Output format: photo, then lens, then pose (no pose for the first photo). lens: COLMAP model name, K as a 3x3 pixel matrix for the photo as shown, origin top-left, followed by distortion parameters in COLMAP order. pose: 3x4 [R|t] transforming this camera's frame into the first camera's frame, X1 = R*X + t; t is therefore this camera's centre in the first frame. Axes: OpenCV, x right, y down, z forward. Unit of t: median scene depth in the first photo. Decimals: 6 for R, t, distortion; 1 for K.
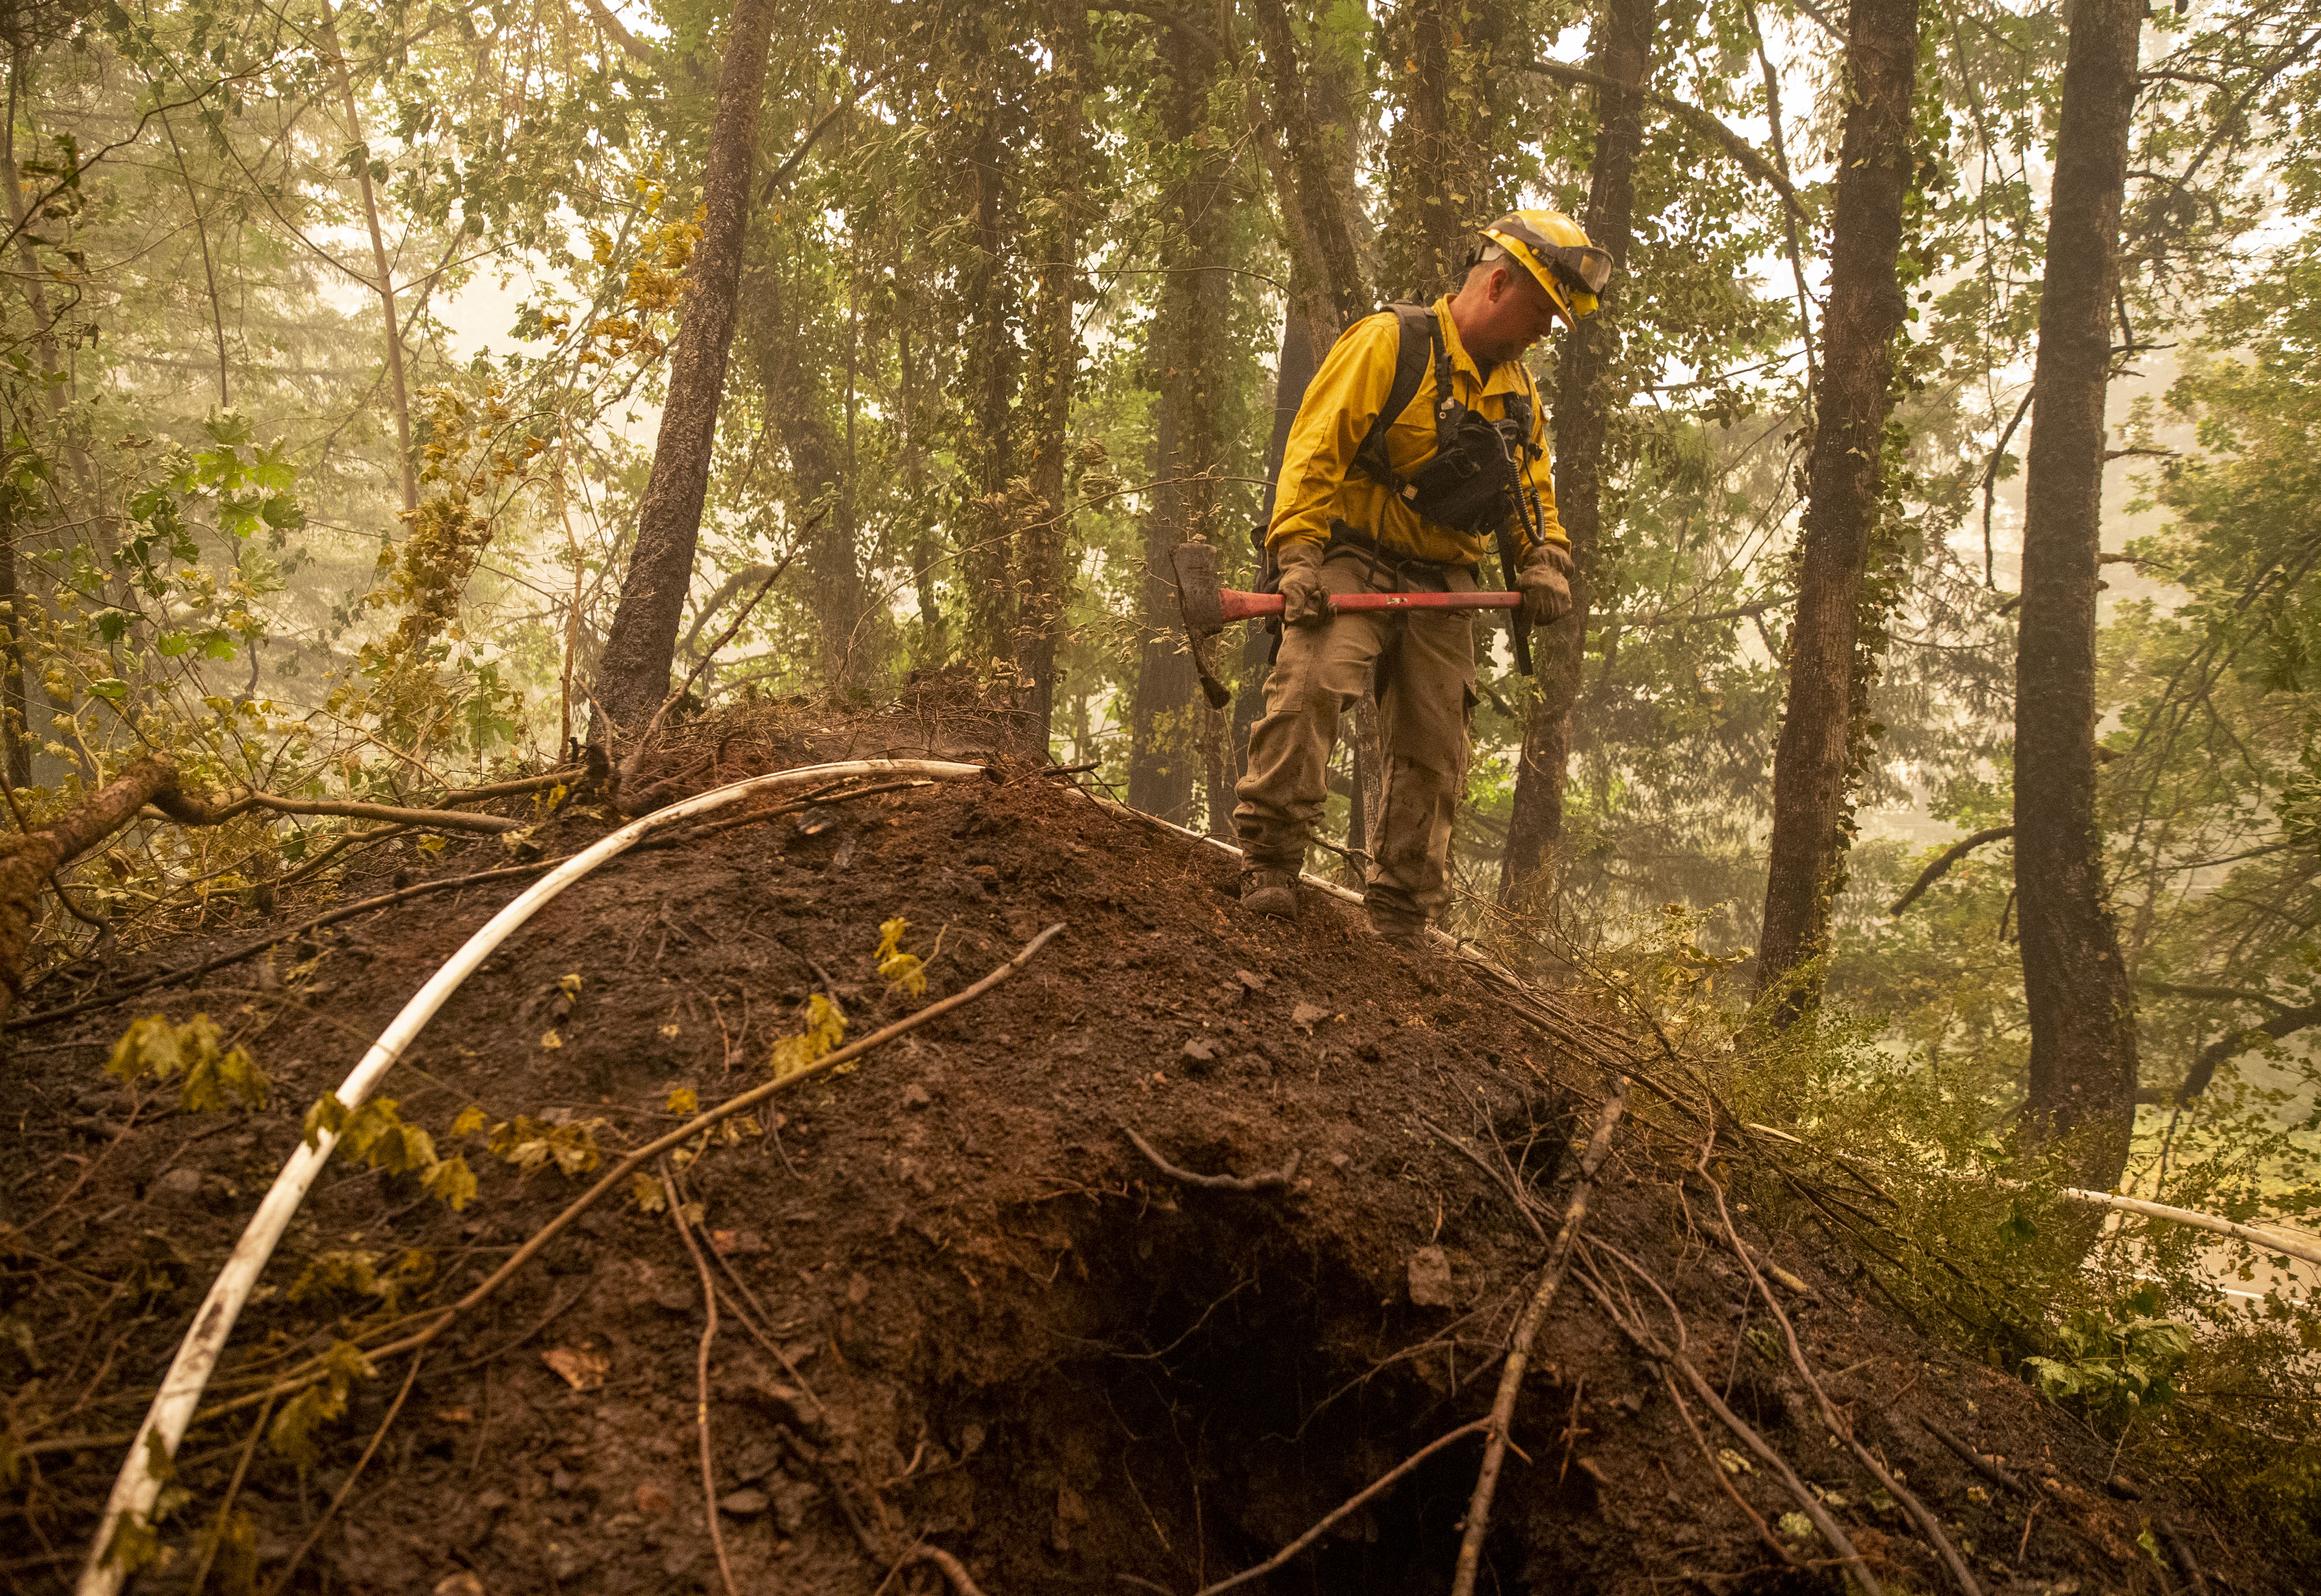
lens RADIAL K [[1706.2, 0, 1154.7], [0, 1706.2, 768.6], [0, 0, 1]] dist [-0.121119, 0.125612]
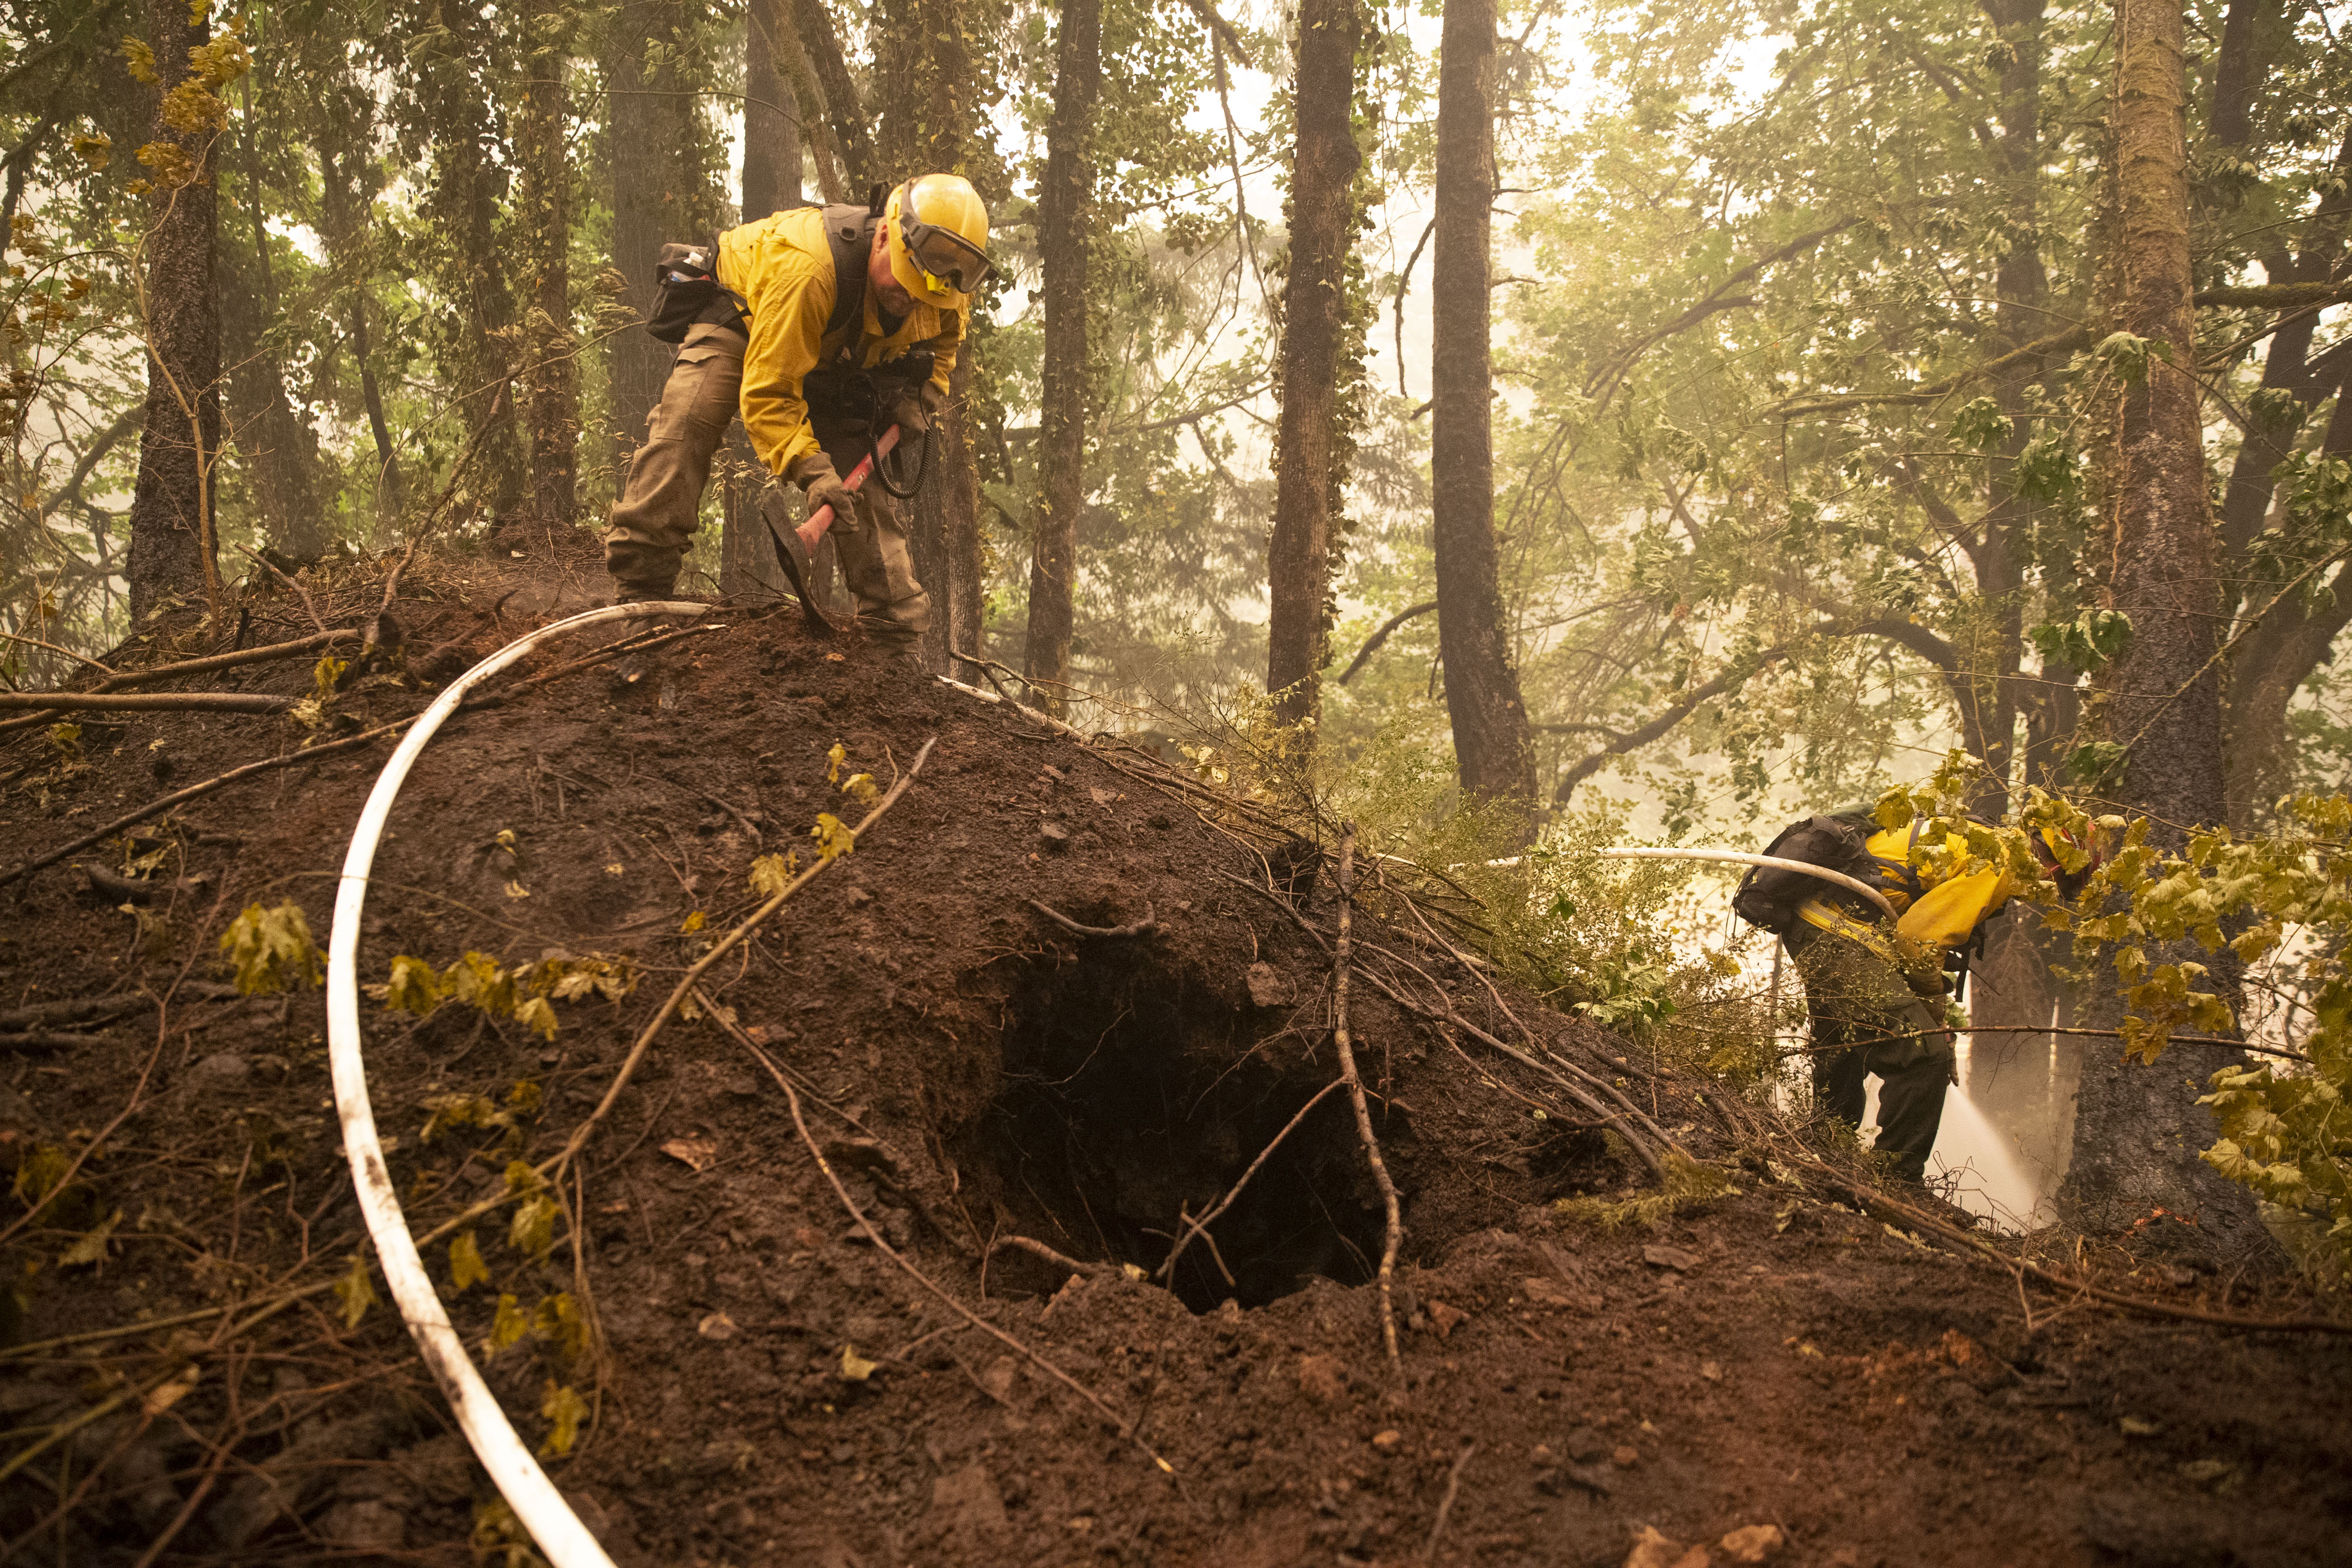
lens RADIAL K [[1729.0, 0, 1176.0], [0, 1729.0, 784.0], [0, 0, 1]] dist [-0.135144, 0.145465]
pose [[0.917391, -0.103636, 0.384258, -0.133572], [0.056202, 0.989560, 0.132711, -0.009221], [-0.394000, -0.100152, 0.913638, -0.053370]]
